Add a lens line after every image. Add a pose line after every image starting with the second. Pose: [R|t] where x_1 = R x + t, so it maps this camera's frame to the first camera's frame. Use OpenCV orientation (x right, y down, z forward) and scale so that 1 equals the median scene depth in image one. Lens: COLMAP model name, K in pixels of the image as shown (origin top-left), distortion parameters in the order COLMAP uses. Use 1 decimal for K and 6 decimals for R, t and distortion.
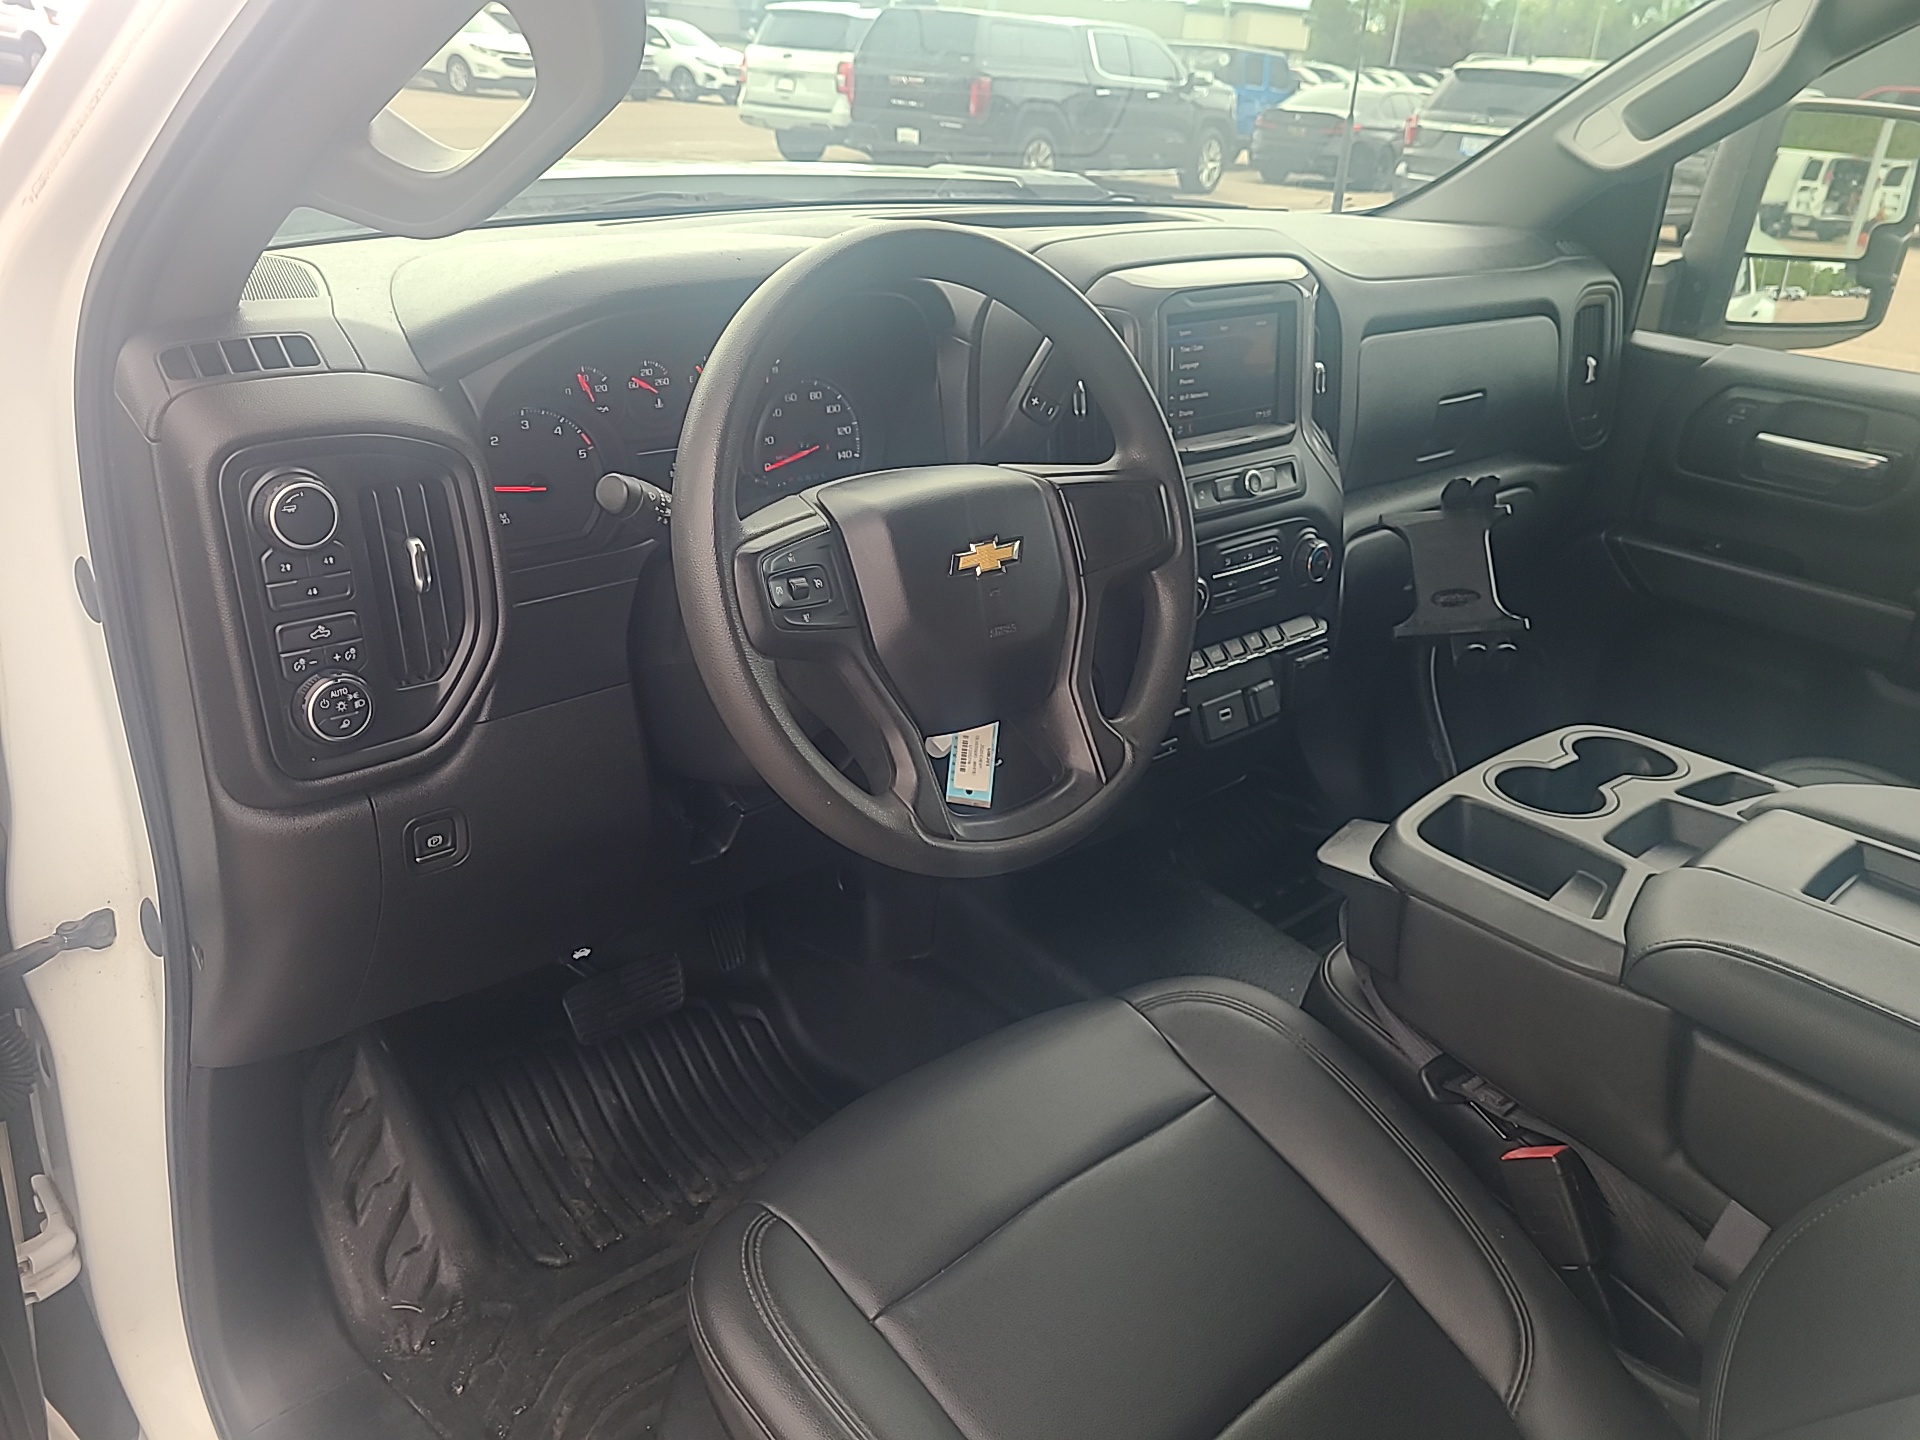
lens RADIAL K [[1456.8, 0, 964.3], [0, 1456.8, 707.9], [0, 0, 1]] dist [0.035695, -0.027468]
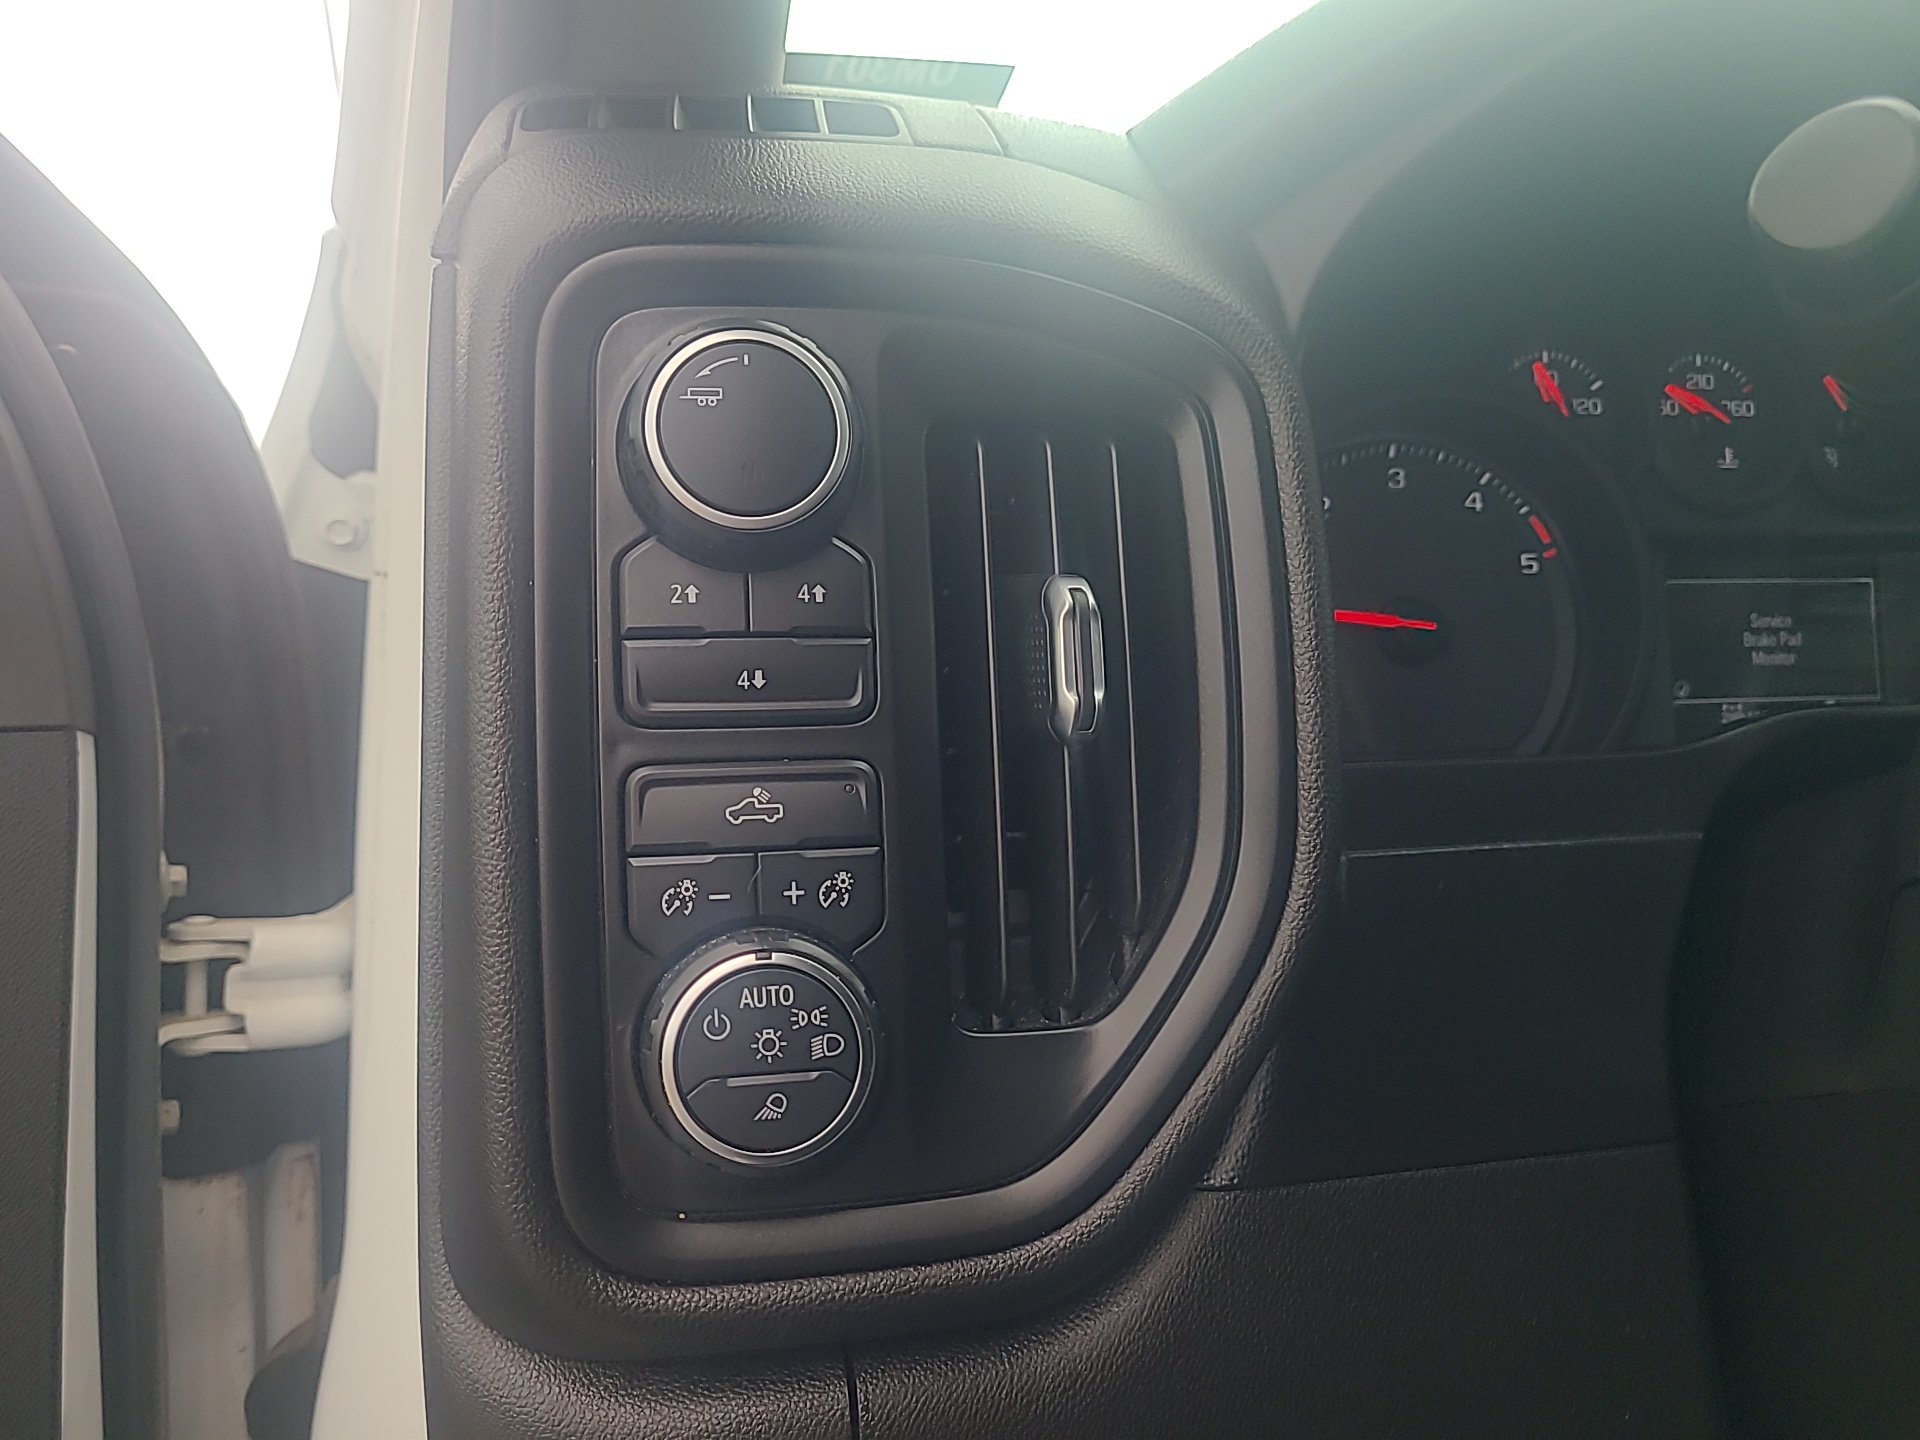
lens RADIAL K [[1456.8, 0, 932.8], [0, 1456.8, 762.8], [0, 0, 1]] dist [0.035695, -0.027468]
pose [[0.853201, -0.015004, -0.521366, -0.167914], [-0.152841, 0.948515, -0.277416, 0.015484], [0.498686, 0.316378, 0.806981, 0.531887]]
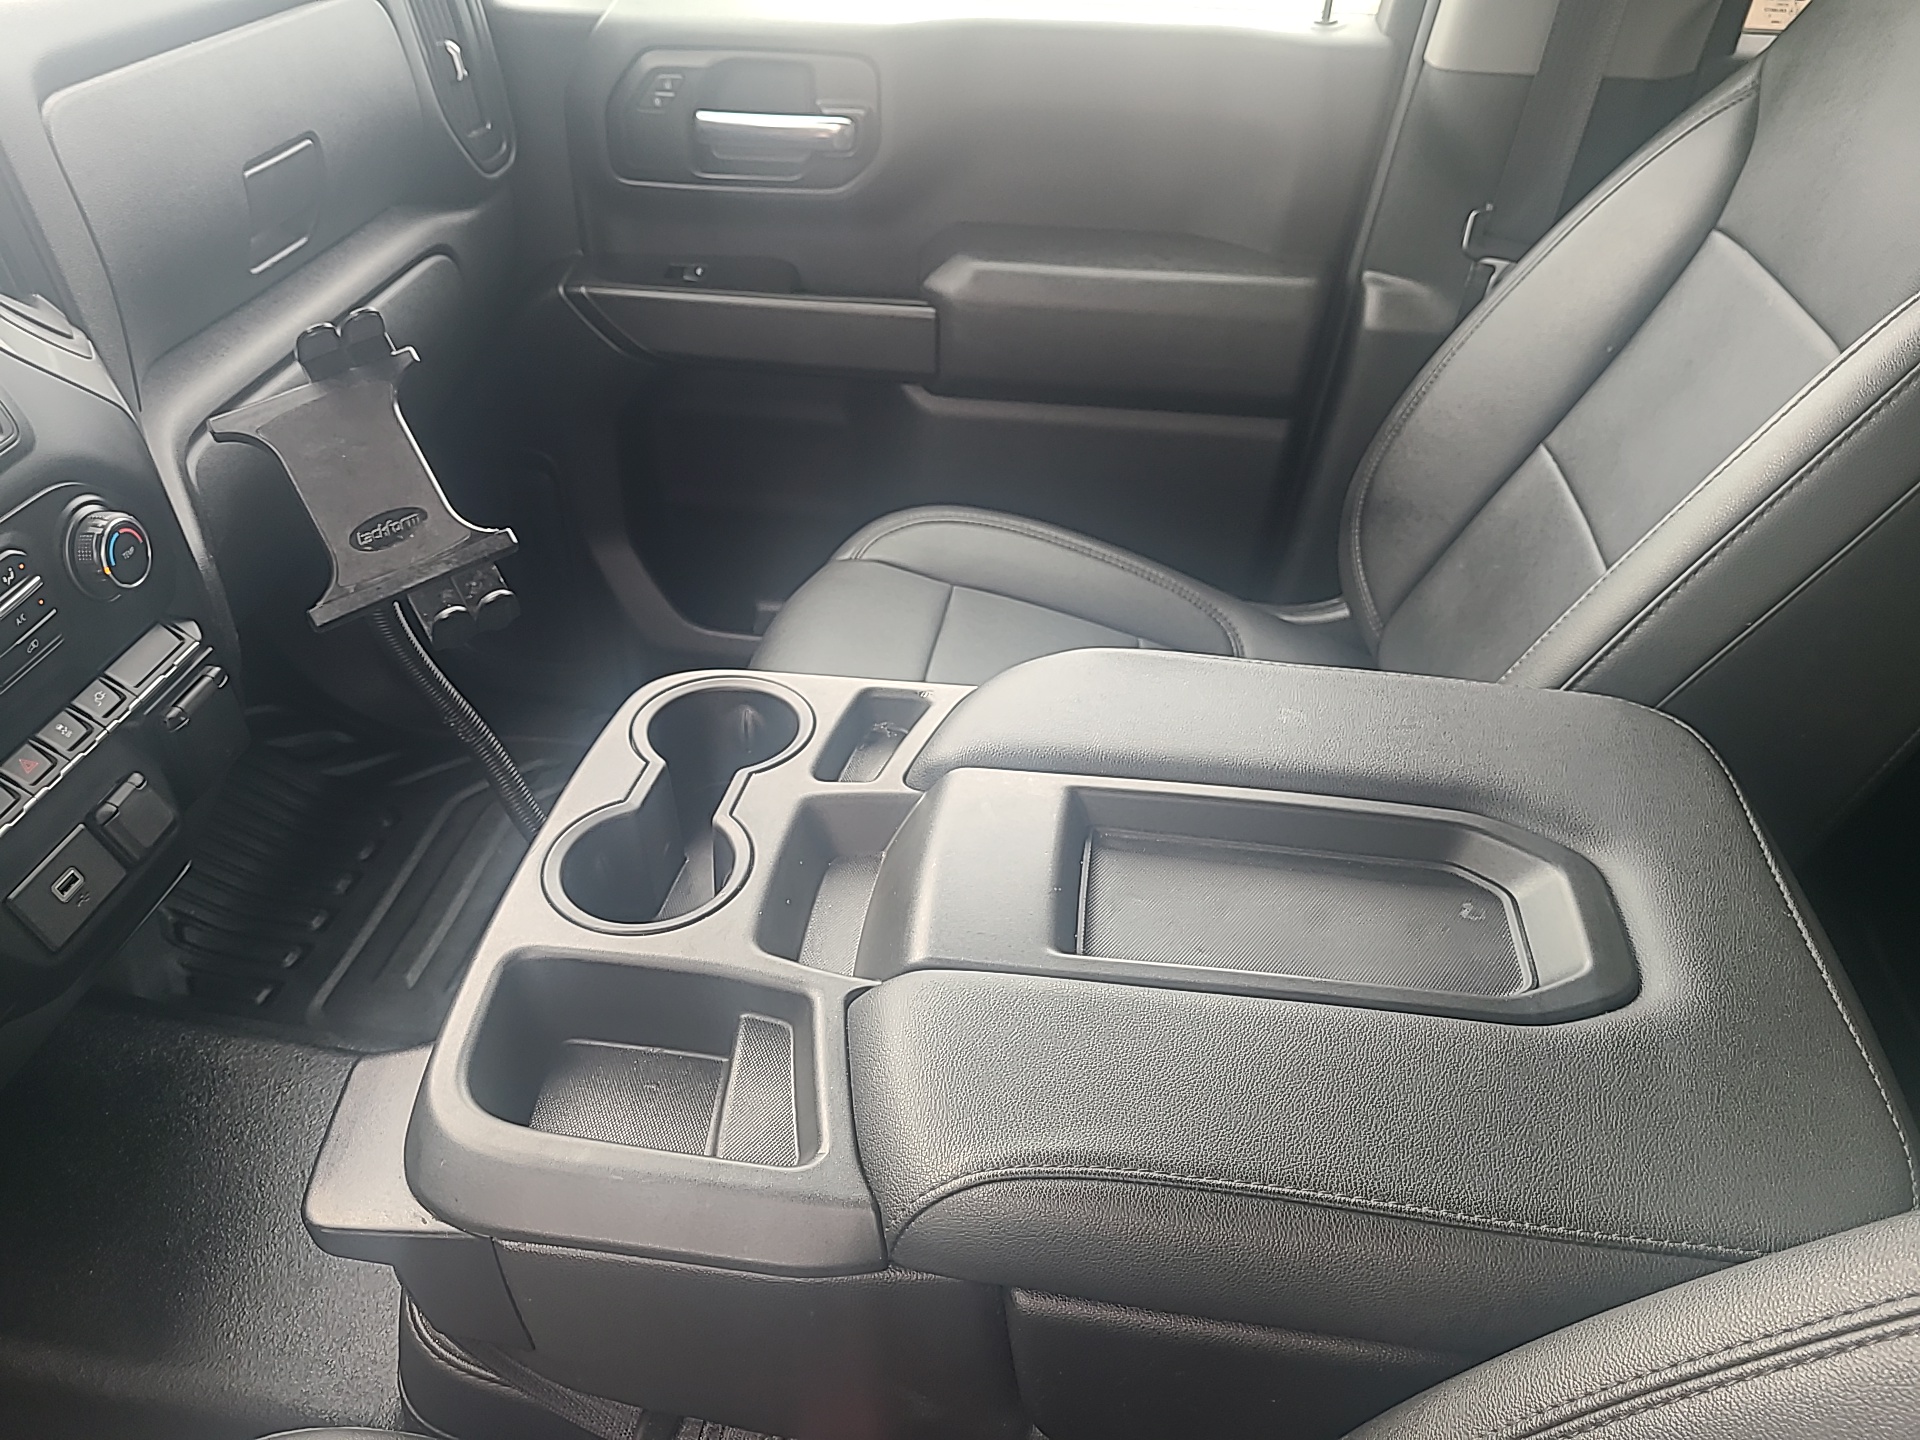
lens RADIAL K [[1456.8, 0, 924.3], [0, 1456.8, 724.7], [0, 0, 1]] dist [0.035695, -0.027468]
pose [[0.777078, -0.404214, 0.482454, 0.211970], [0.286661, 0.909699, 0.300454, -0.139217], [-0.560335, -0.095175, 0.822779, 0.426670]]
